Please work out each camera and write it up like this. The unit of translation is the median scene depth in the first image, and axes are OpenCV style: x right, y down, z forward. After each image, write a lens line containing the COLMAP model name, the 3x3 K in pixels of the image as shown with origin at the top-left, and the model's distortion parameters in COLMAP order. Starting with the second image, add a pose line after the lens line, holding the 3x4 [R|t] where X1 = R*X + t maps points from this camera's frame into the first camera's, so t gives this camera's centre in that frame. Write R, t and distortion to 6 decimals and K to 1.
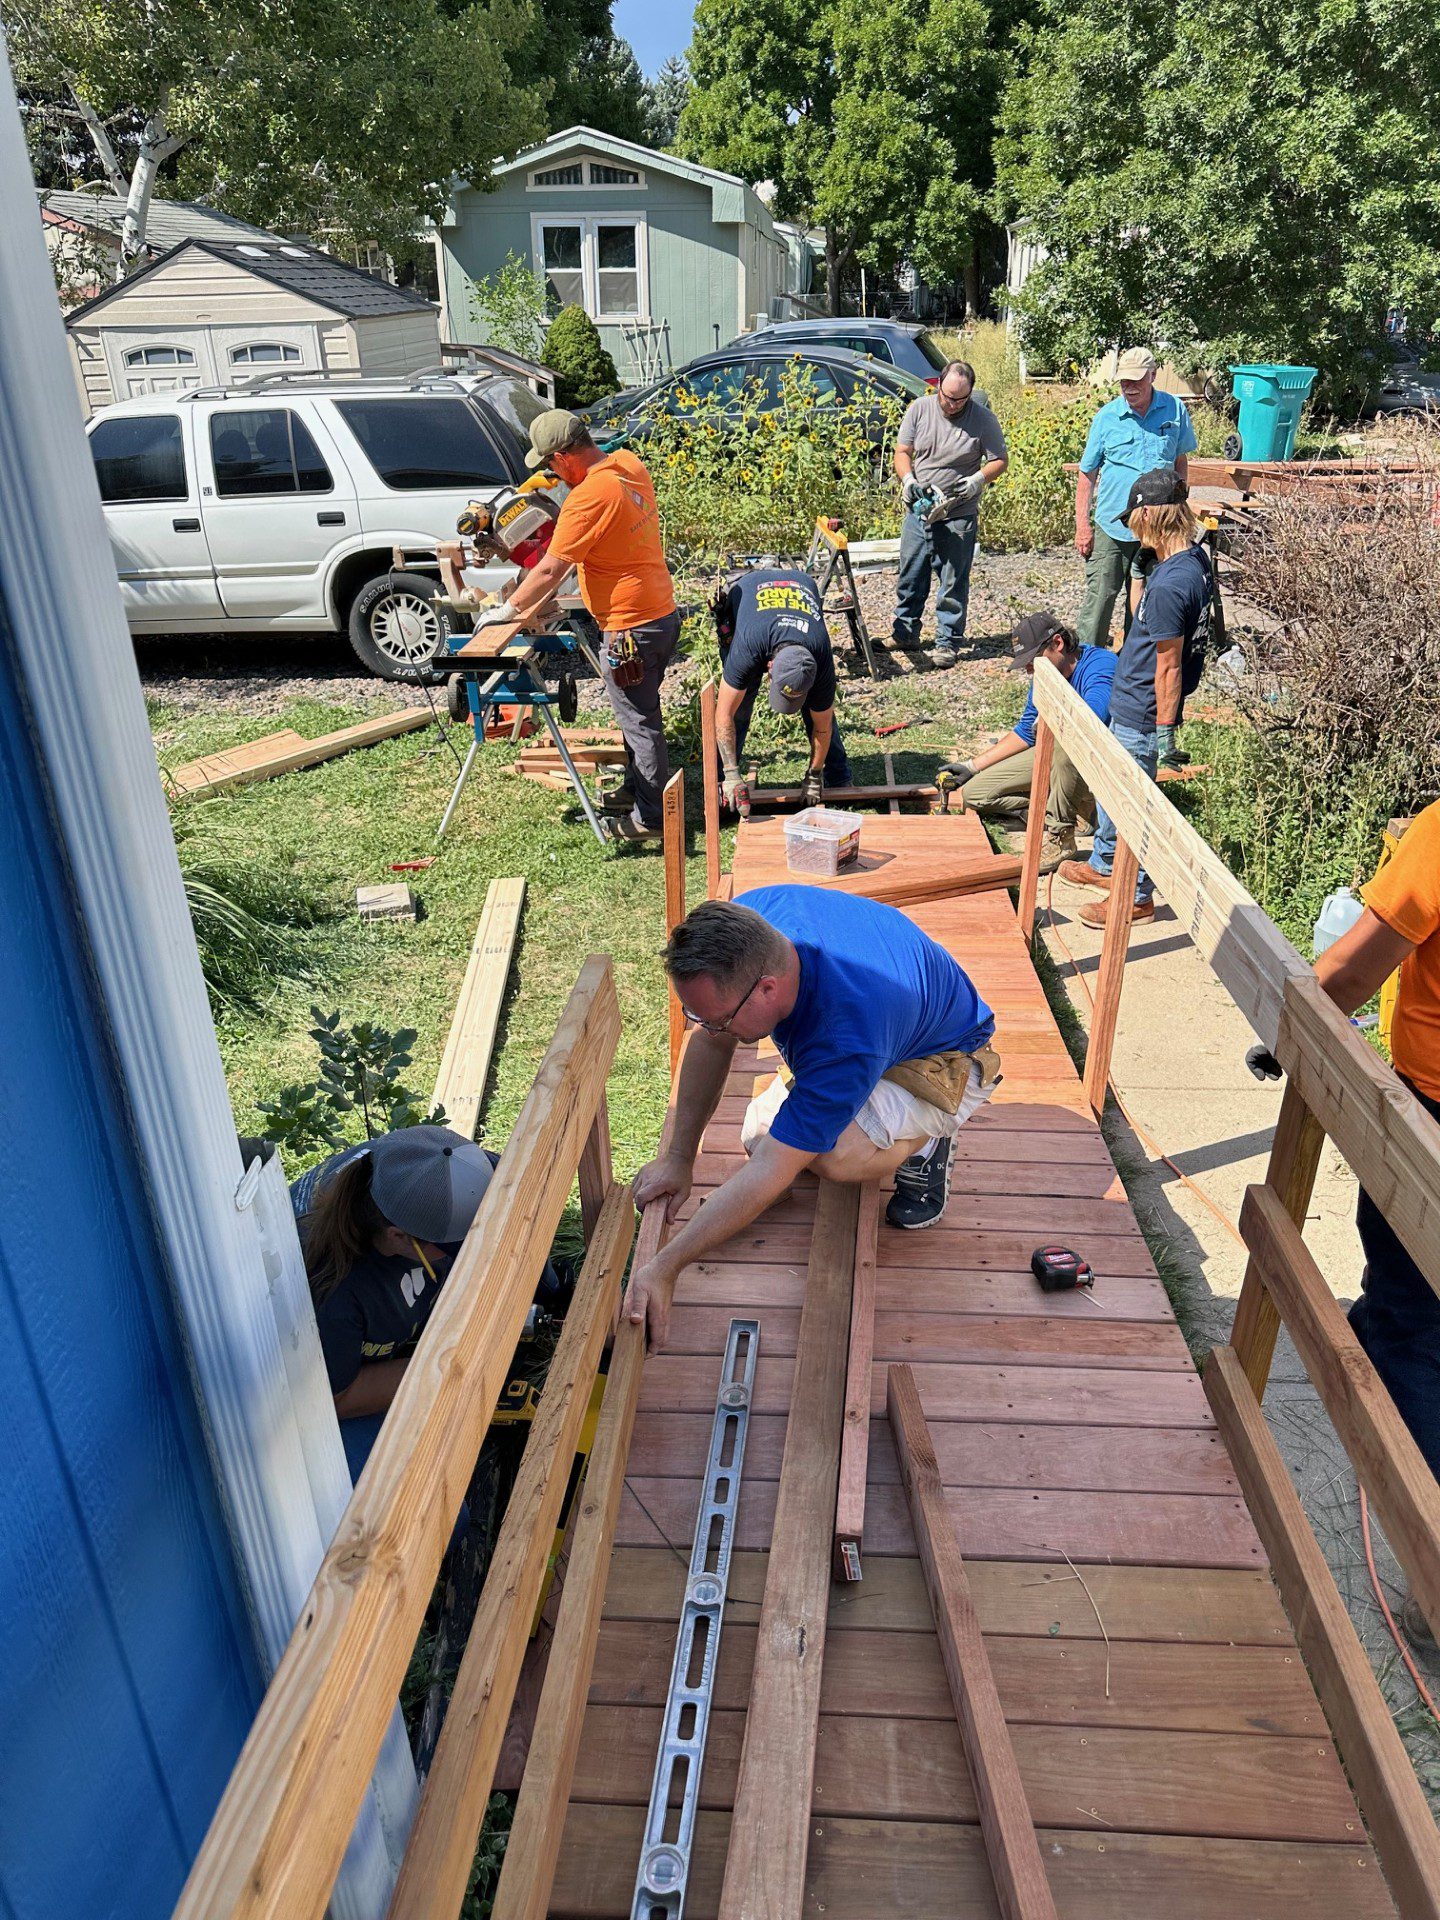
lens RADIAL K [[1293.7, 0, 720.0], [0, 1293.7, 960.0], [0, 0, 1]] dist [-0.000087, -0.002171]
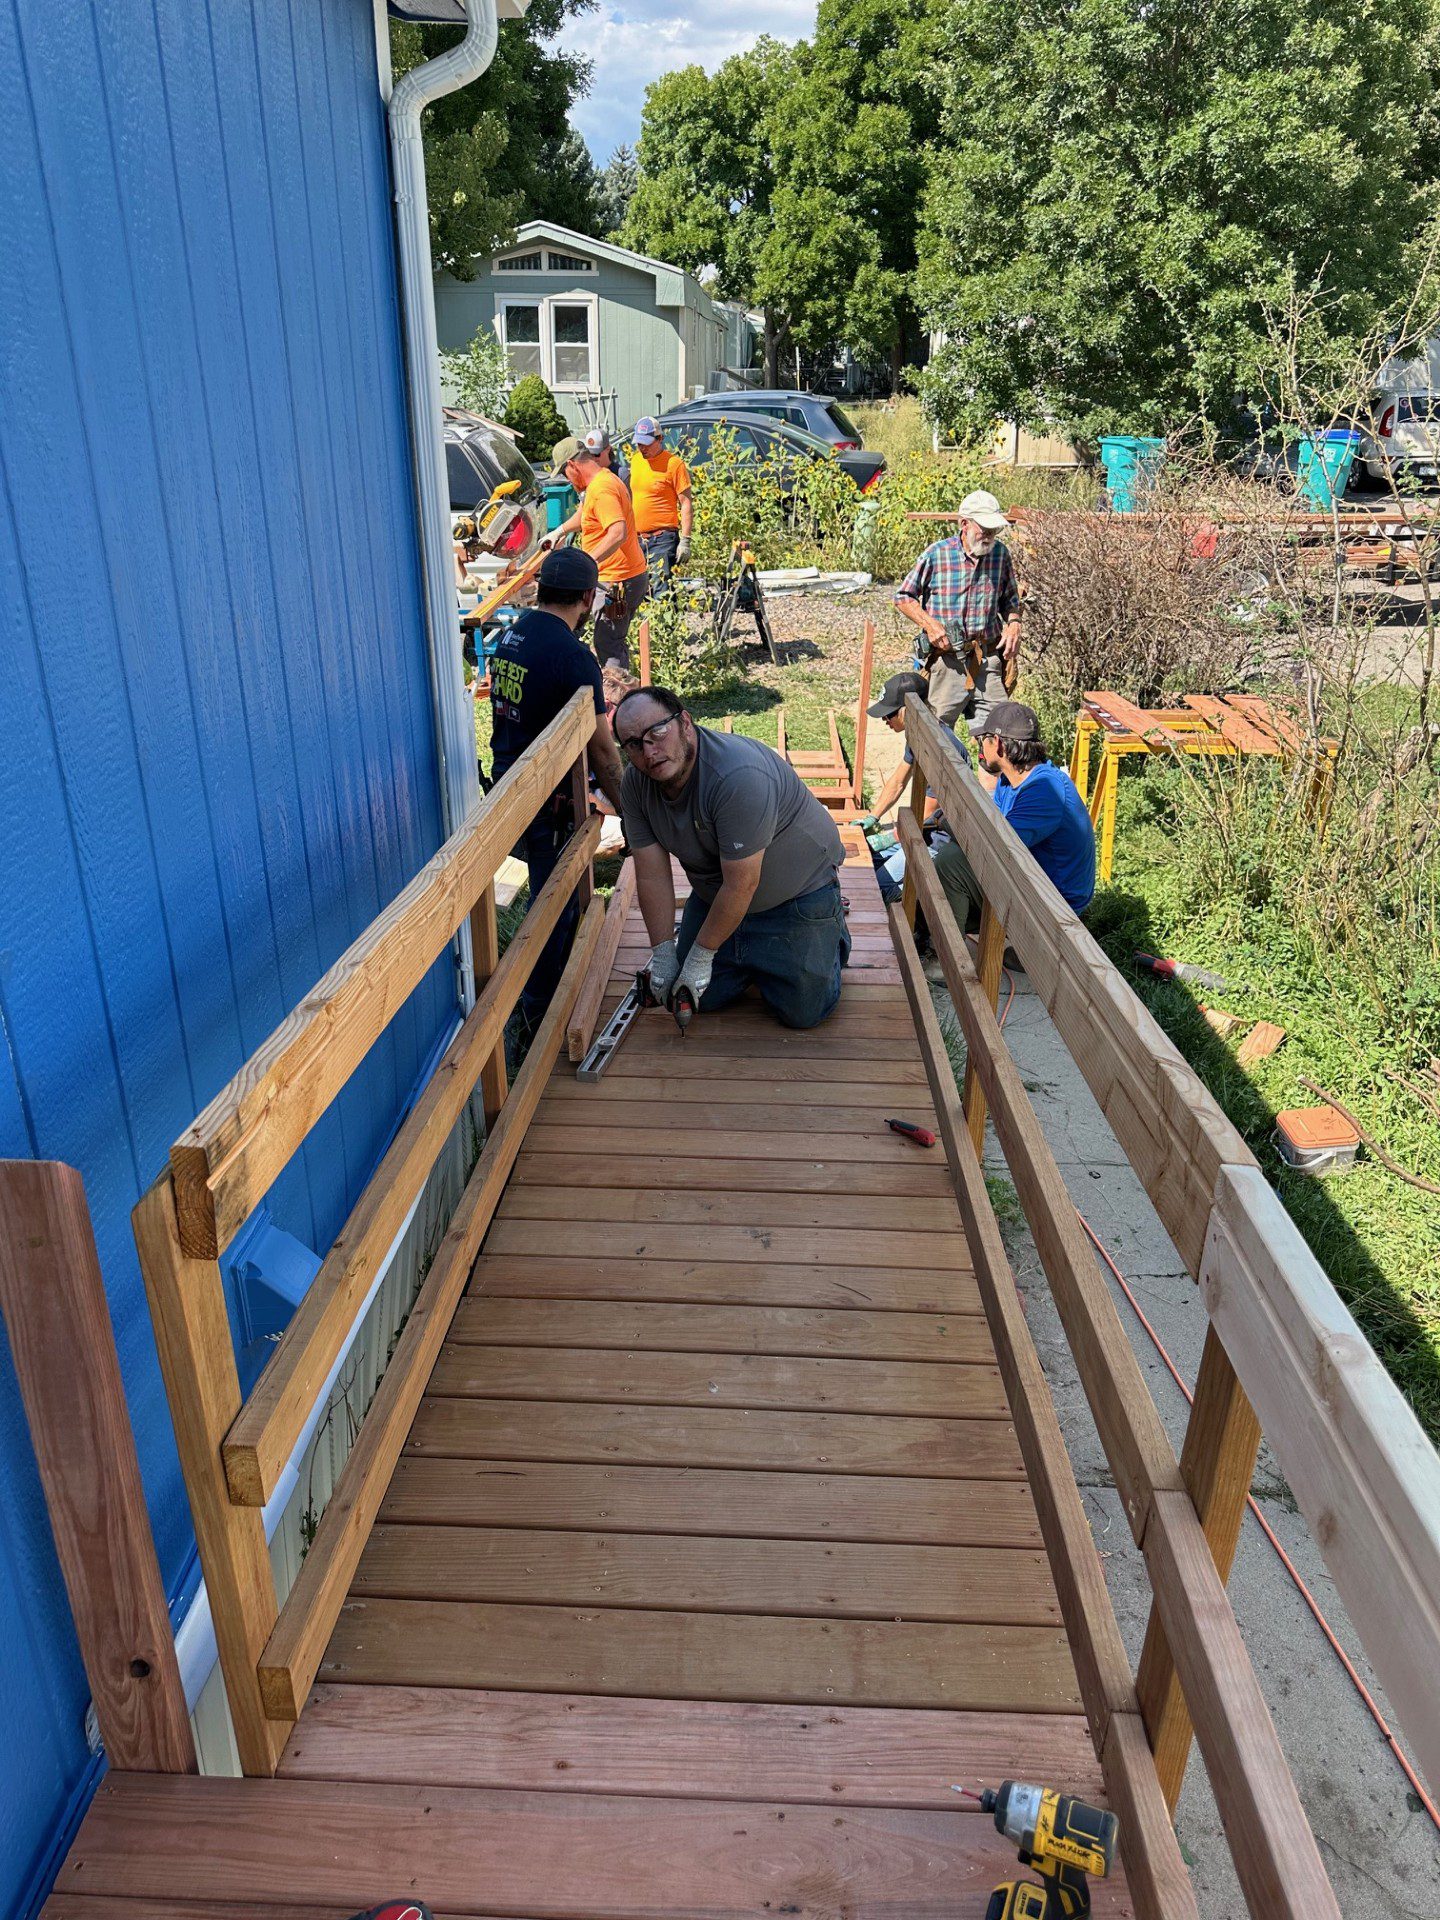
lens RADIAL K [[1259.1, 0, 704.6], [0, 1259.1, 925.6], [0, 0, 1]] dist [0.034322, -0.034203]
pose [[0.999440, 0.005514, 0.032992, 0.003341], [-0.003526, 0.998192, -0.060007, 0.043692], [-0.033263, 0.059857, 0.997653, -0.087122]]
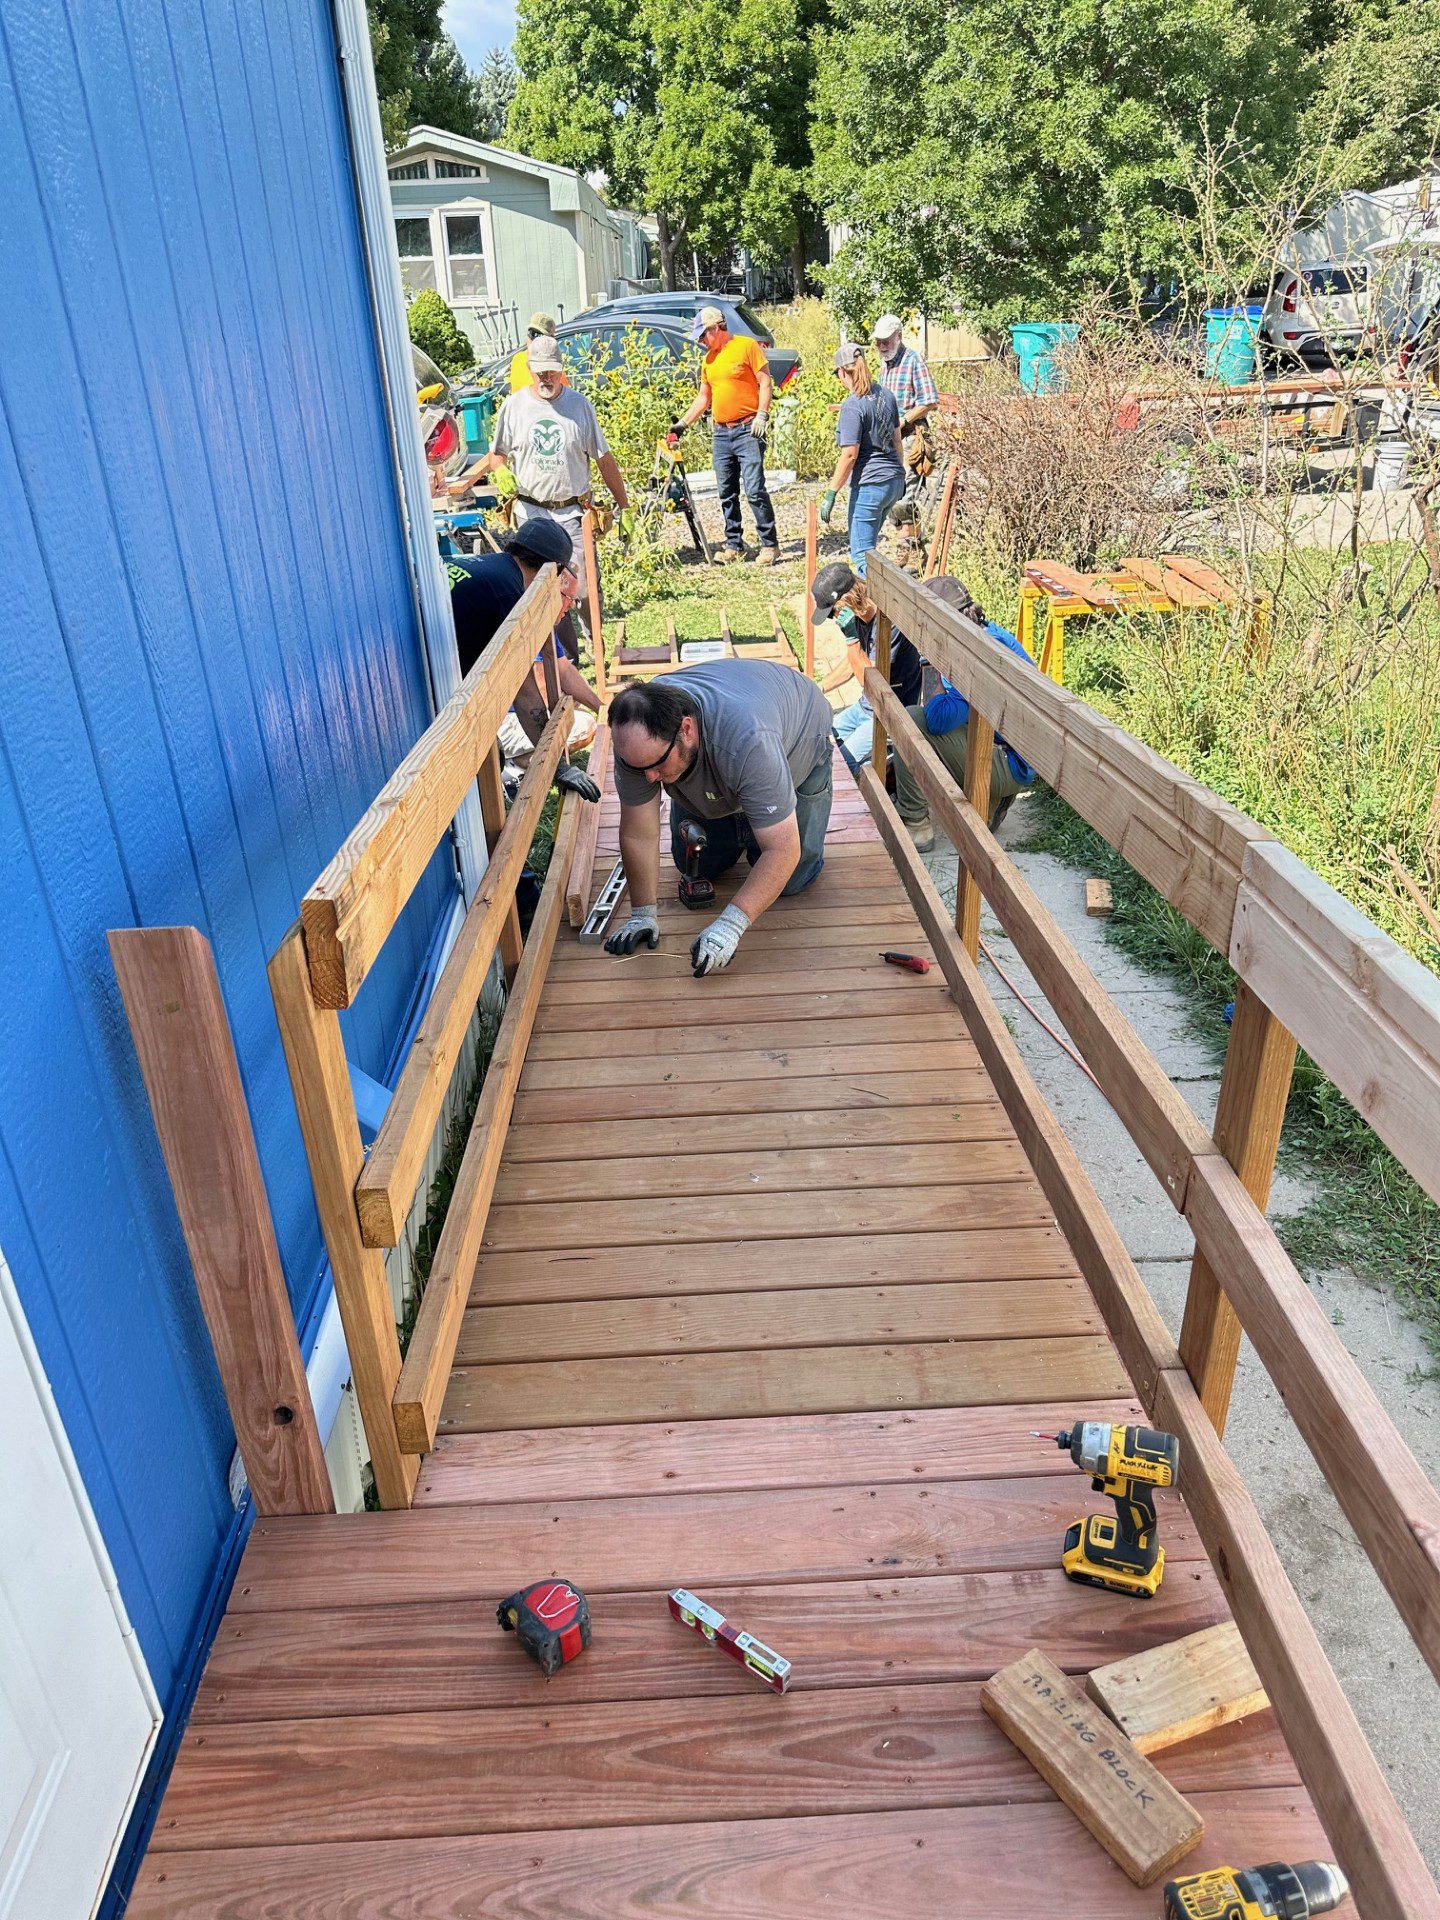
lens RADIAL K [[1259.1, 0, 704.6], [0, 1259.1, 925.6], [0, 0, 1]] dist [0.034322, -0.034203]
pose [[0.994469, -0.068965, 0.079219, -0.003773], [0.069313, 0.997594, -0.001646, 0.052629], [-0.078915, 0.007128, 0.996856, -0.091816]]
